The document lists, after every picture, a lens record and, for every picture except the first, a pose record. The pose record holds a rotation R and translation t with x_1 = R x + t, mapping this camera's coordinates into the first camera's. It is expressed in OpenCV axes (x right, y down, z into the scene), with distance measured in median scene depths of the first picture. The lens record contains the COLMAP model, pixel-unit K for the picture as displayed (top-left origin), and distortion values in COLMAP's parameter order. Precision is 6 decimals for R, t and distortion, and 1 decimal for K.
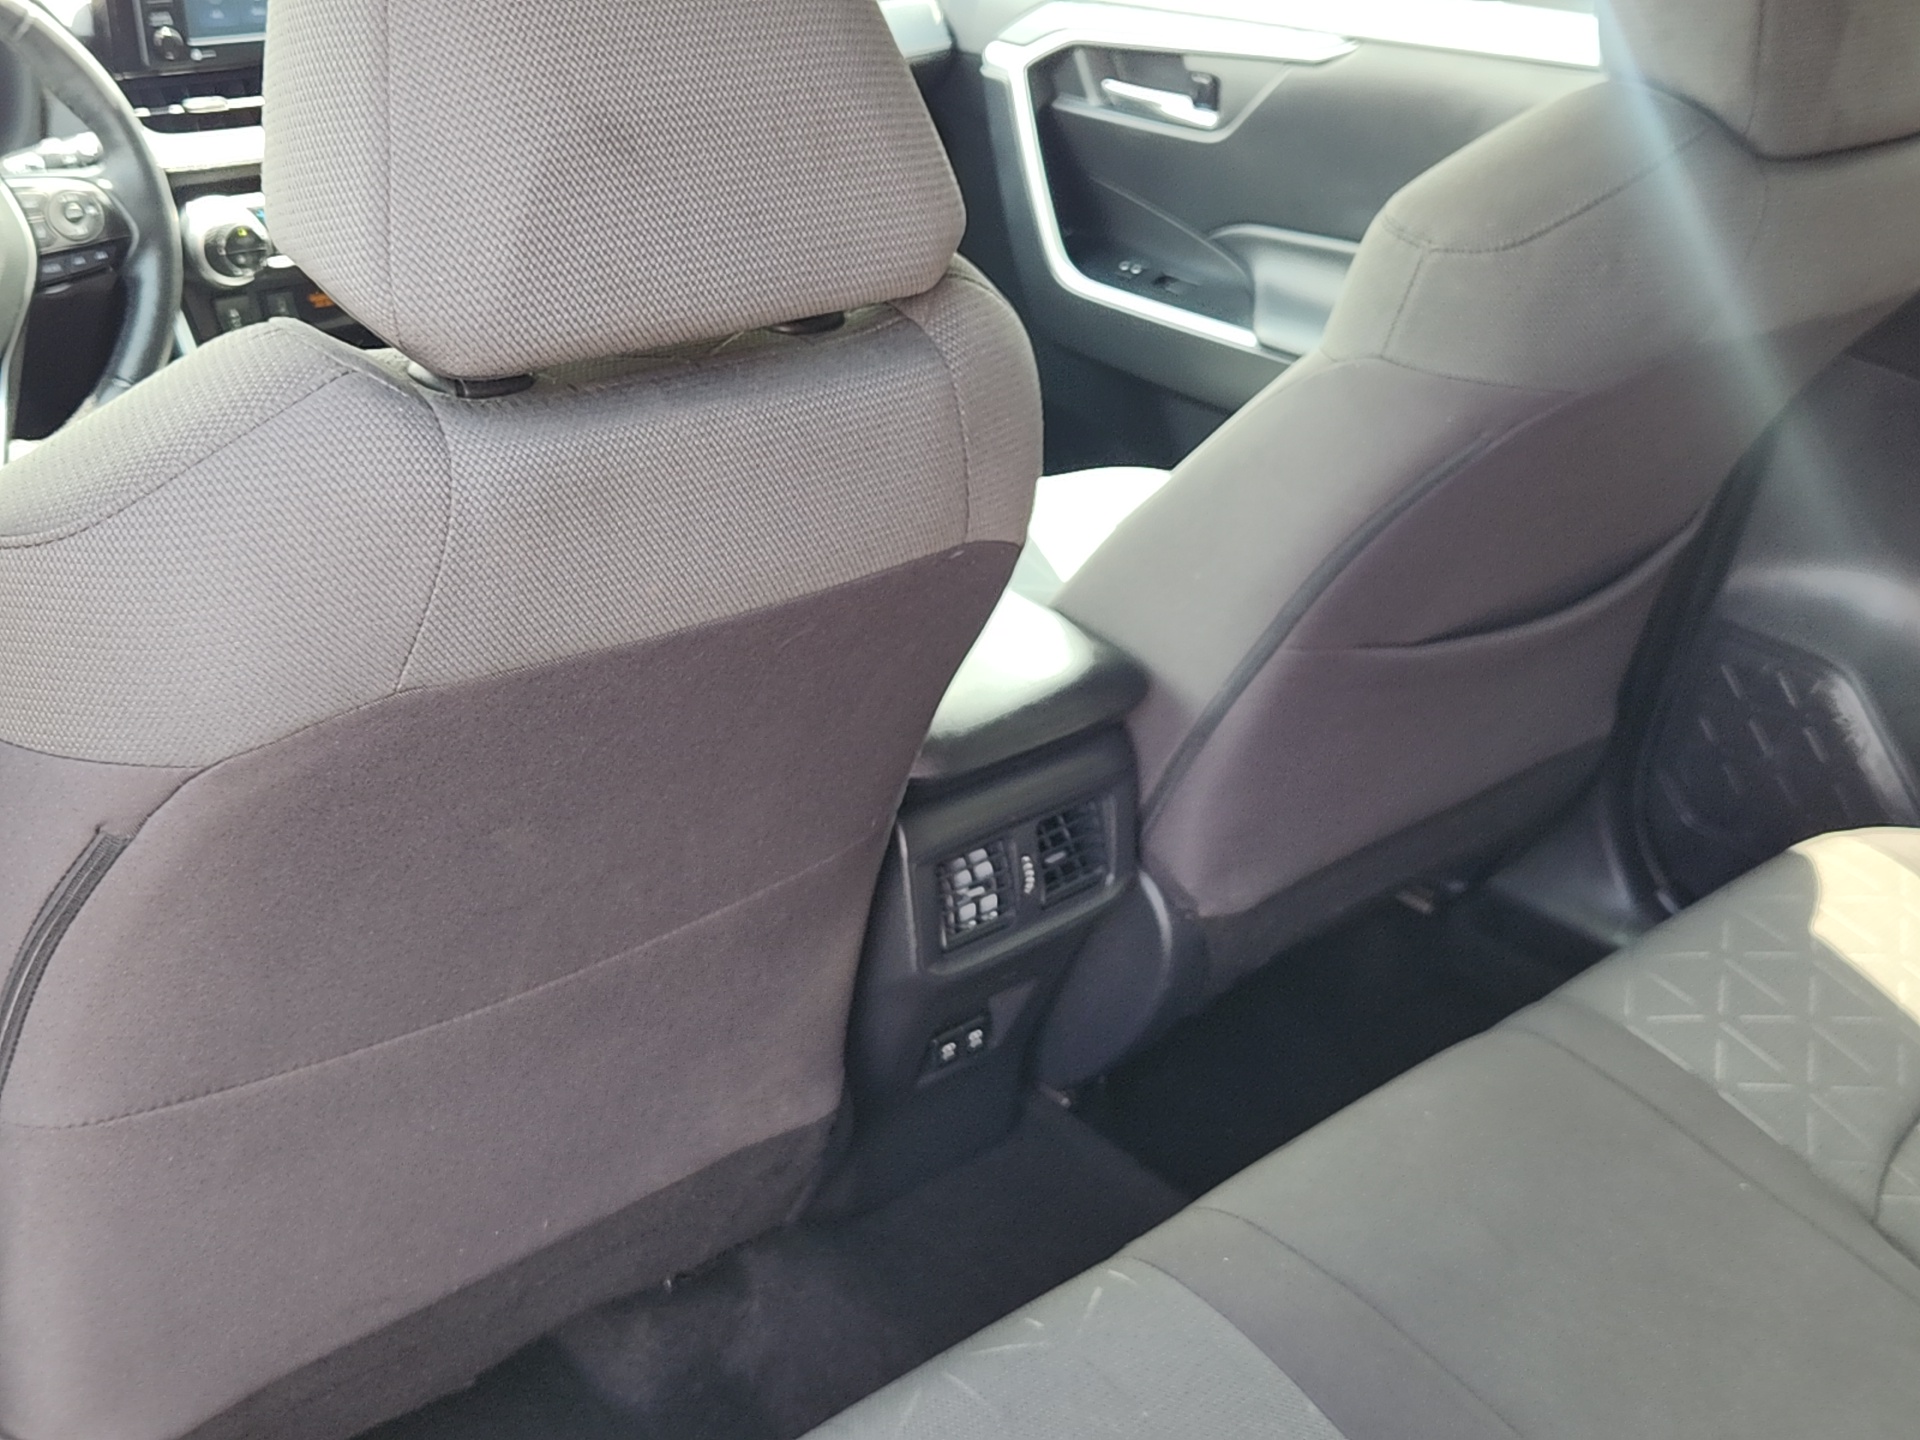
lens RADIAL K [[2075.4, 0, 968.1], [0, 2075.4, 683.2], [0, 0, 1]] dist [0.096731, -0.149038]
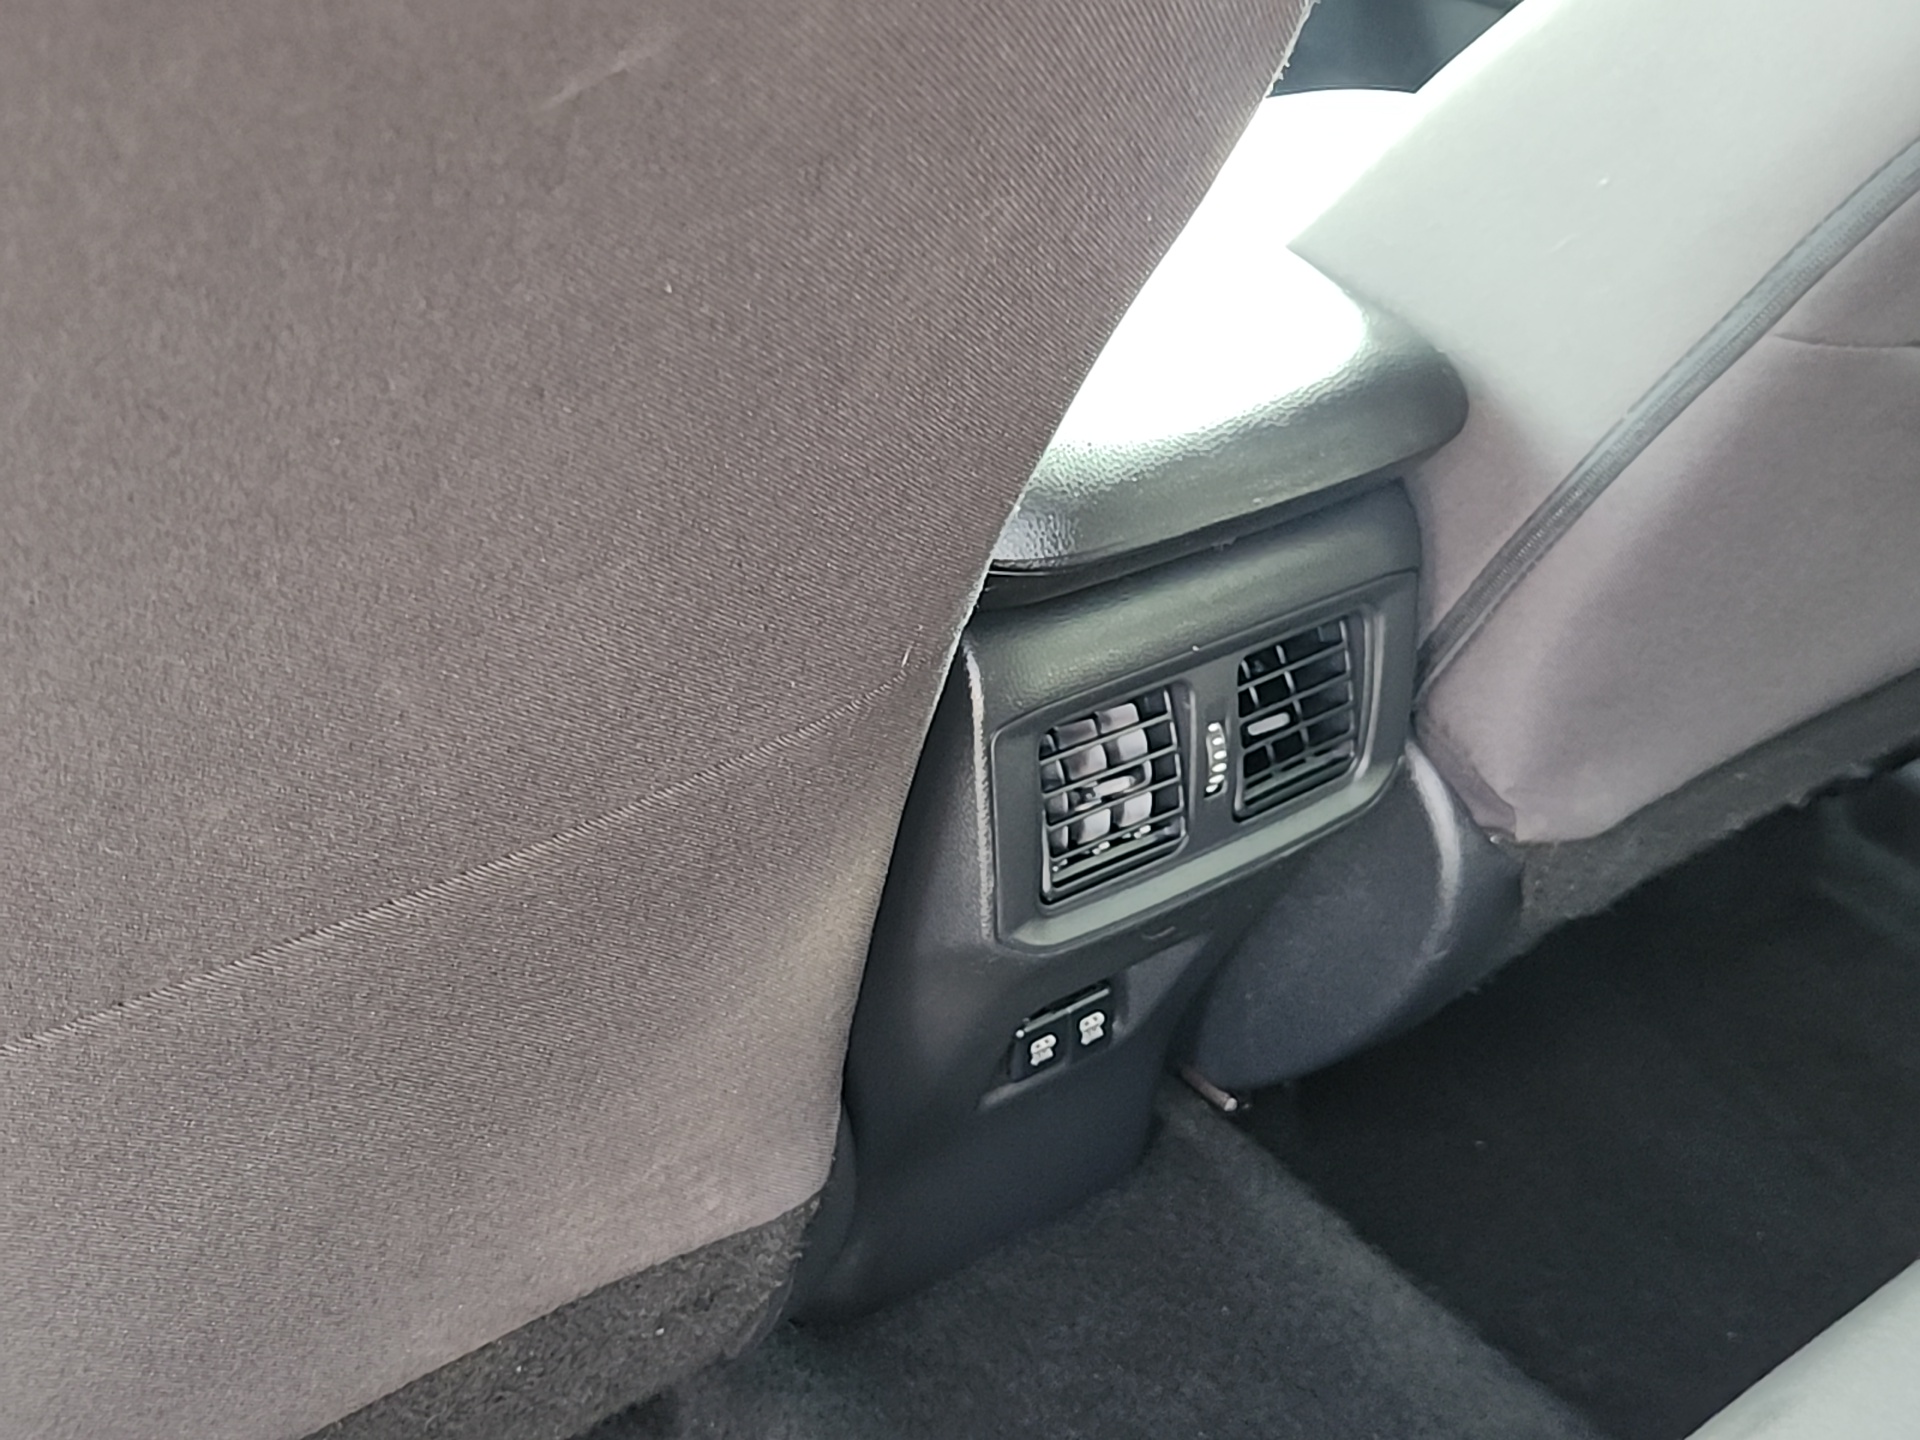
lens RADIAL K [[2075.4, 0, 968.1], [0, 2075.4, 683.2], [0, 0, 1]] dist [0.096731, -0.149038]
pose [[0.996972, 0.060962, -0.048273, -0.008714], [-0.055156, 0.991991, 0.113626, 0.017855], [0.054813, -0.110620, 0.992350, 0.475408]]
